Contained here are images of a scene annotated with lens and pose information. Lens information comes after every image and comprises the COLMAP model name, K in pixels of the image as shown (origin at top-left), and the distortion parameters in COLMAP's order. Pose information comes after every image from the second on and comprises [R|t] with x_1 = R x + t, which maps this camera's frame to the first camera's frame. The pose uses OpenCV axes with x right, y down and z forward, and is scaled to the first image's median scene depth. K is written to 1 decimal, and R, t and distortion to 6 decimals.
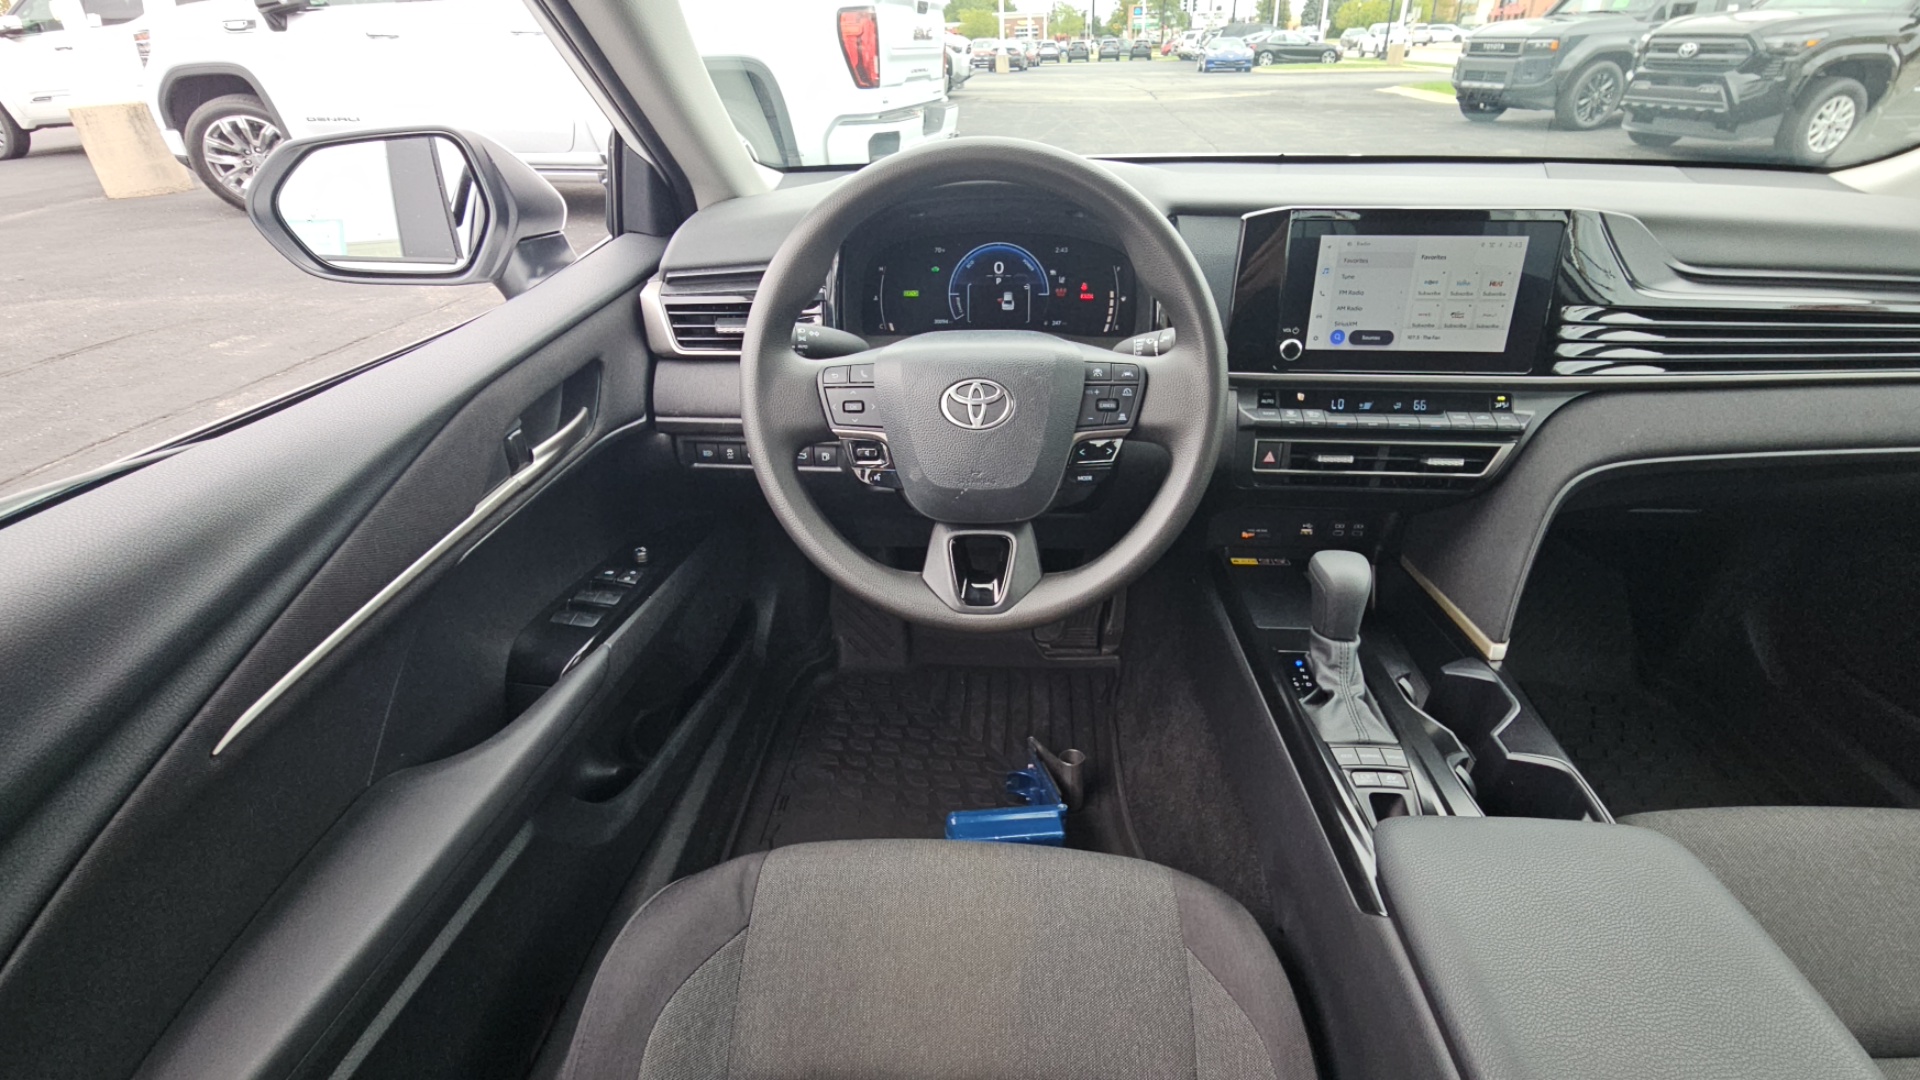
lens RADIAL K [[857.1, 0, 980.7], [0, 857.1, 545.6], [0, 0, 1]] dist [0.010697, -0.008136]
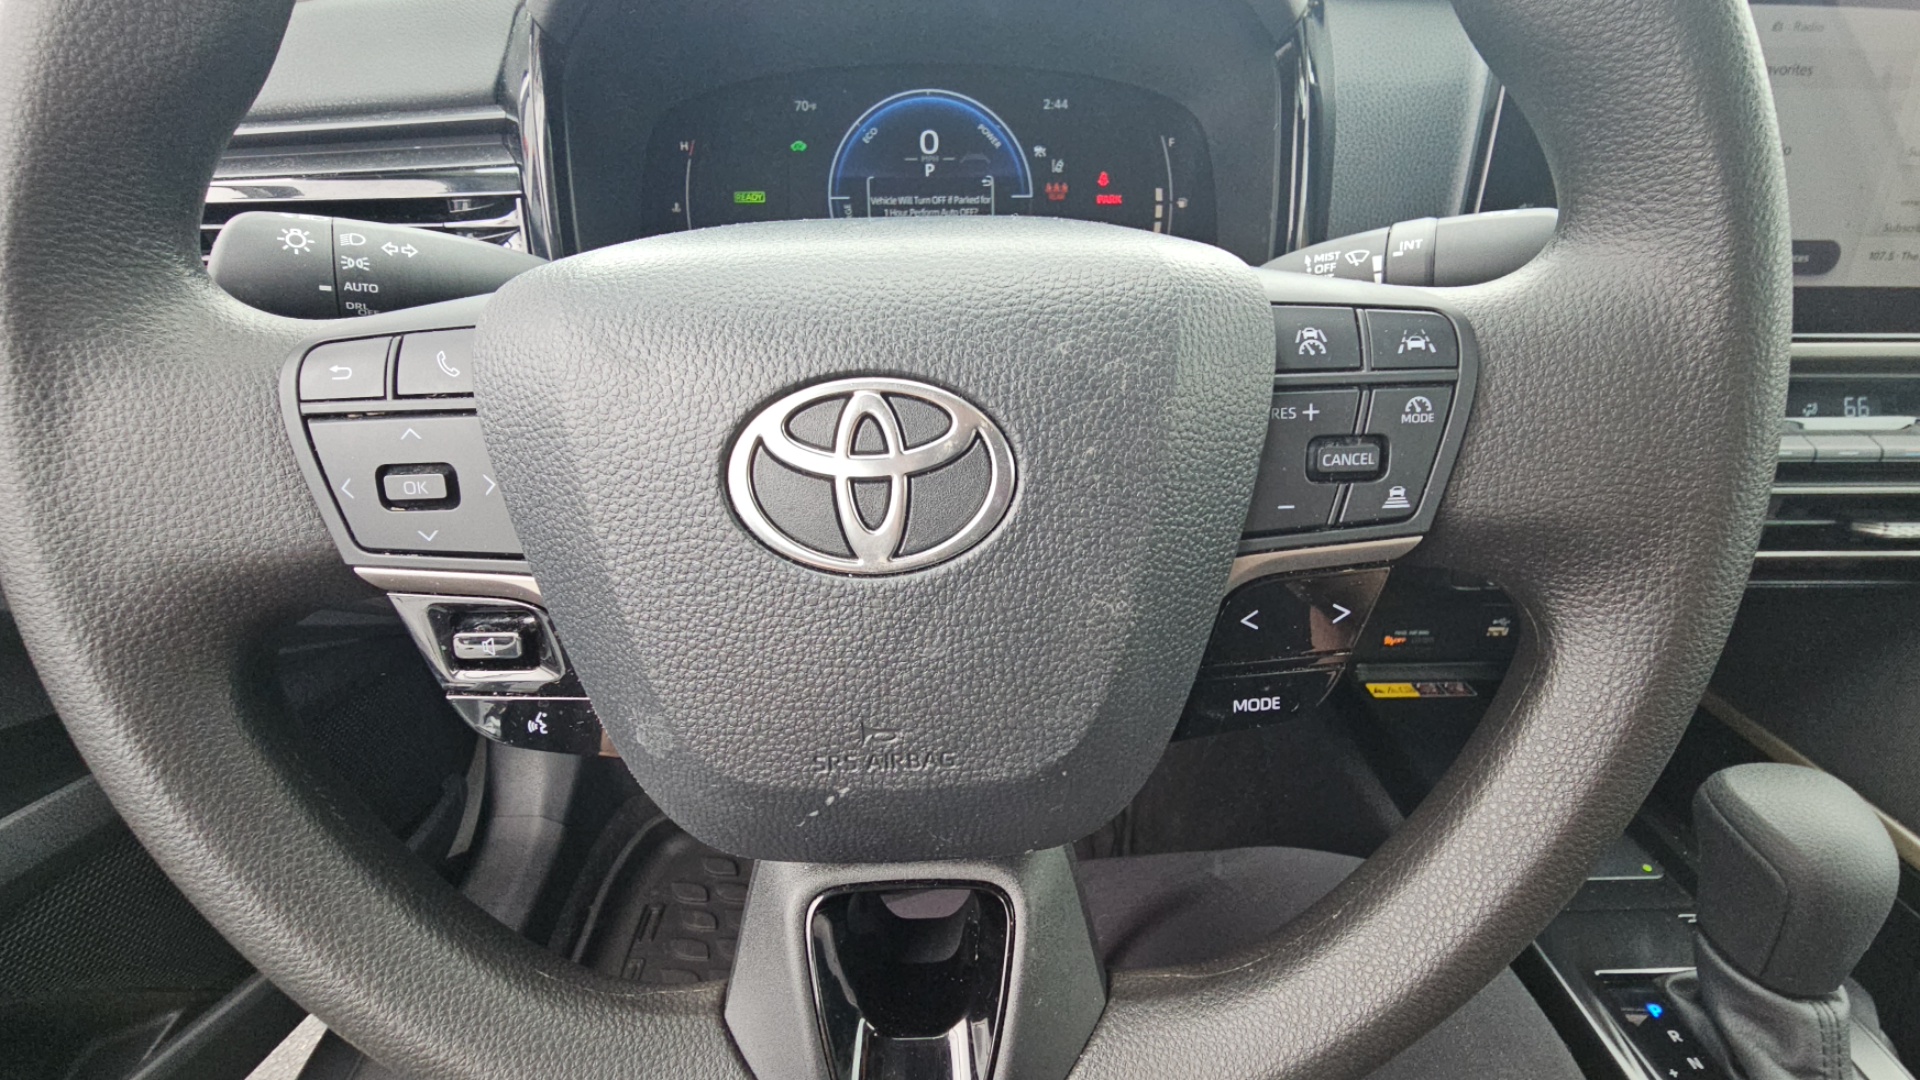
lens RADIAL K [[857.1, 0, 980.2], [0, 857.1, 549.3], [0, 0, 1]] dist [0.010697, -0.008136]
pose [[0.996581, -0.037291, 0.073722, 0.005527], [0.036060, 0.999188, 0.017949, -0.098998], [-0.074331, -0.015229, 0.997117, 0.503798]]
